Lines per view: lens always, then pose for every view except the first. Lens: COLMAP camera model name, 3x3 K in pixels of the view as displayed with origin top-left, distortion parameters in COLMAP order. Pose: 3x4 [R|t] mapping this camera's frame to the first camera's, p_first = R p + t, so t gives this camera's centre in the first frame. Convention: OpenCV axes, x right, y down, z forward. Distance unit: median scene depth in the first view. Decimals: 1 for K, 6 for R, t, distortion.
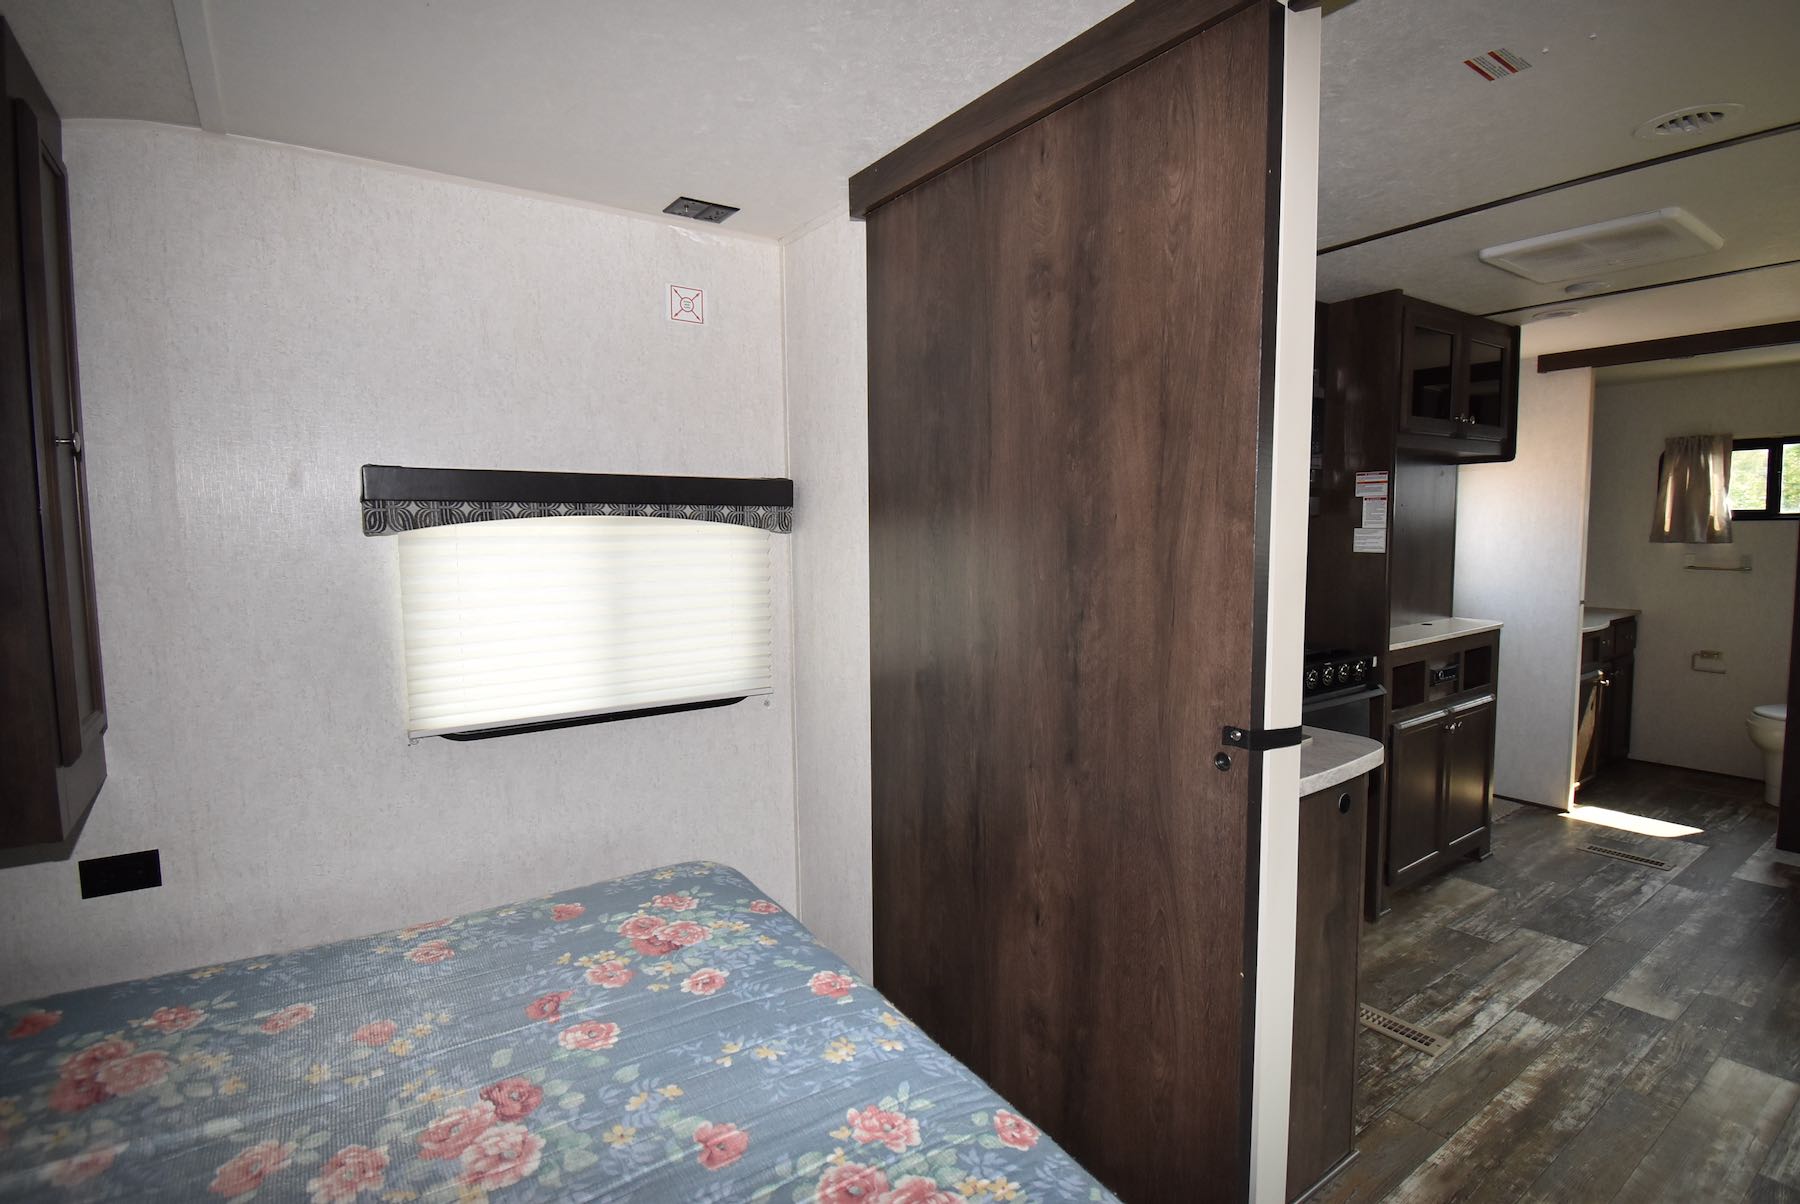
lens RADIAL K [[835.5, 0, 892.6], [0, 835.5, 601.8], [0, 0, 1]] dist [-0.005437, -0.001368]
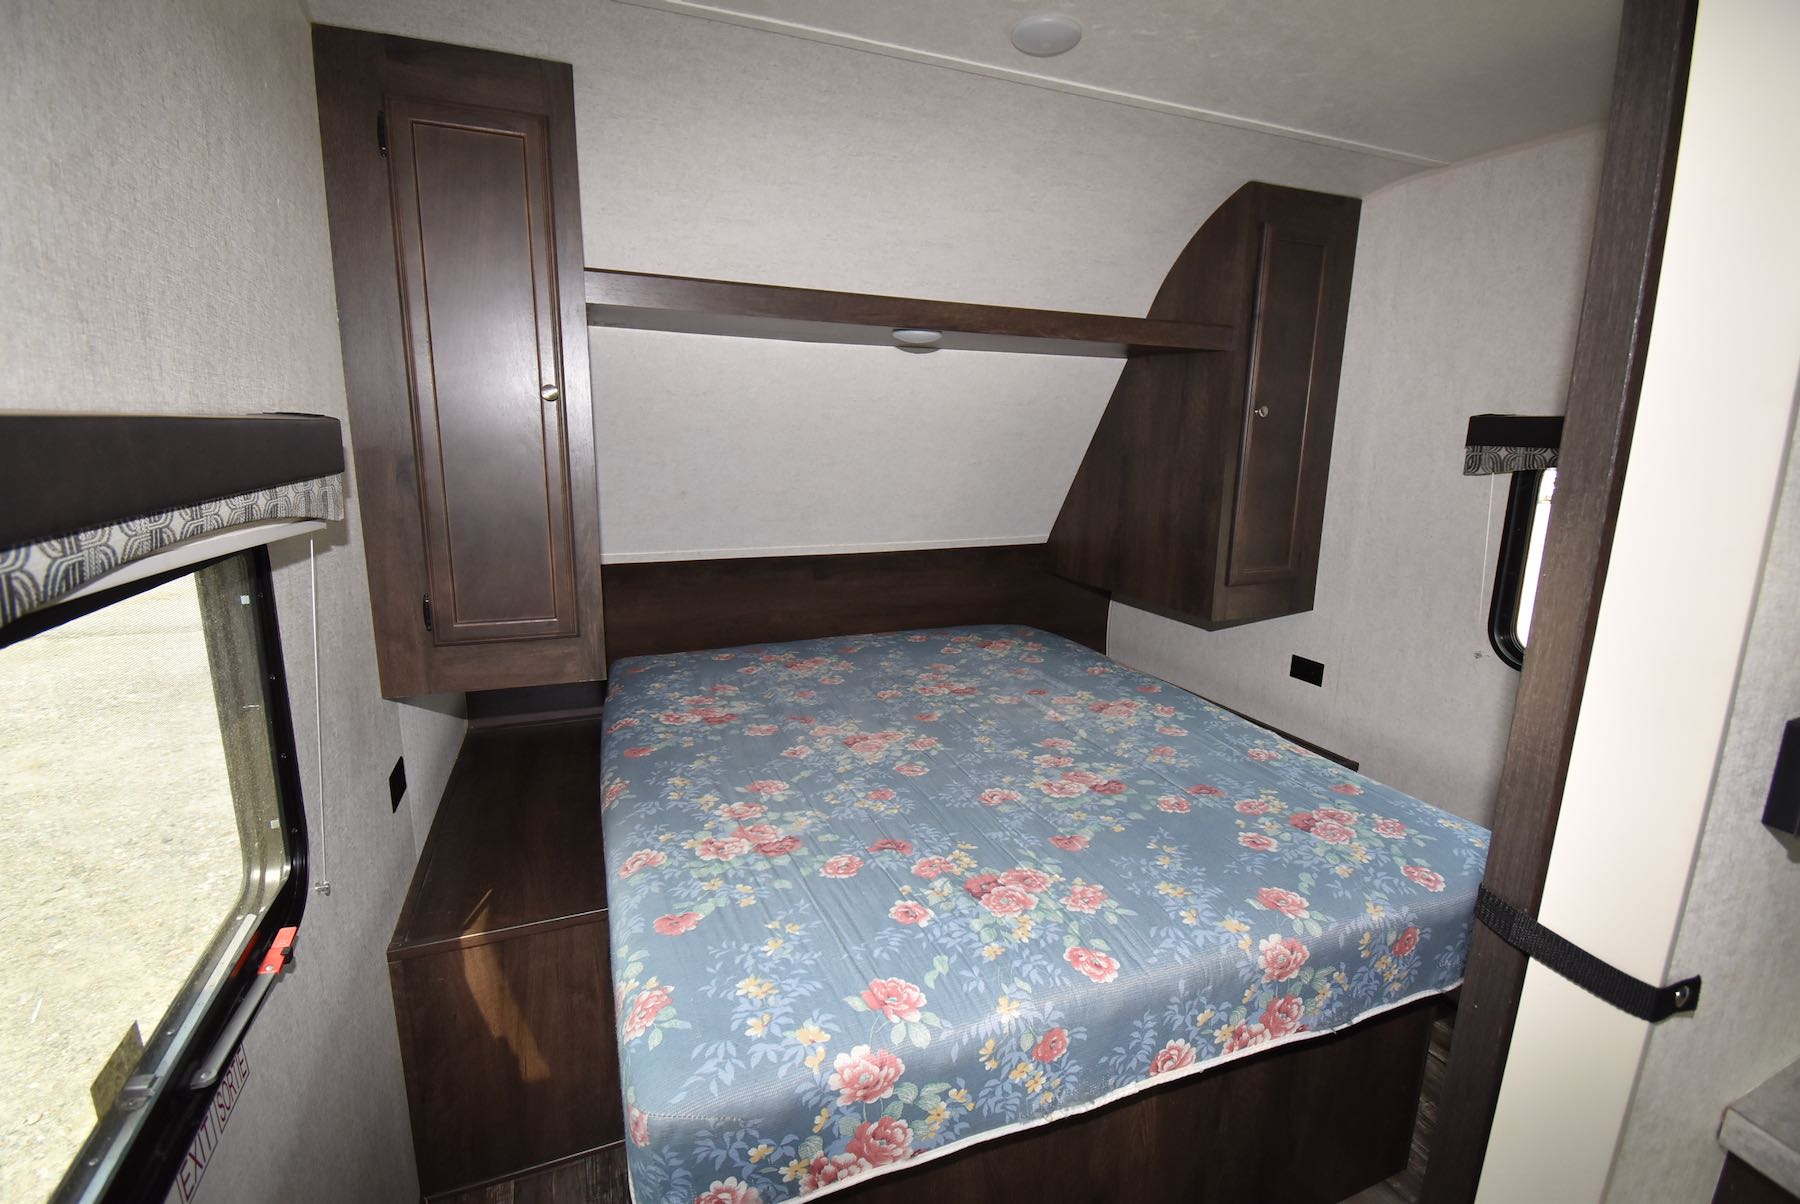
lens RADIAL K [[812.4, 0, 890.5], [0, 812.4, 604.1], [0, 0, 1]] dist [-0.016197, -0.001376]
pose [[-0.214814, 0.203785, -0.955158, 0.931848], [-0.105001, 0.967502, 0.230033, -0.094393], [0.970994, 0.149707, -0.186435, 0.637144]]
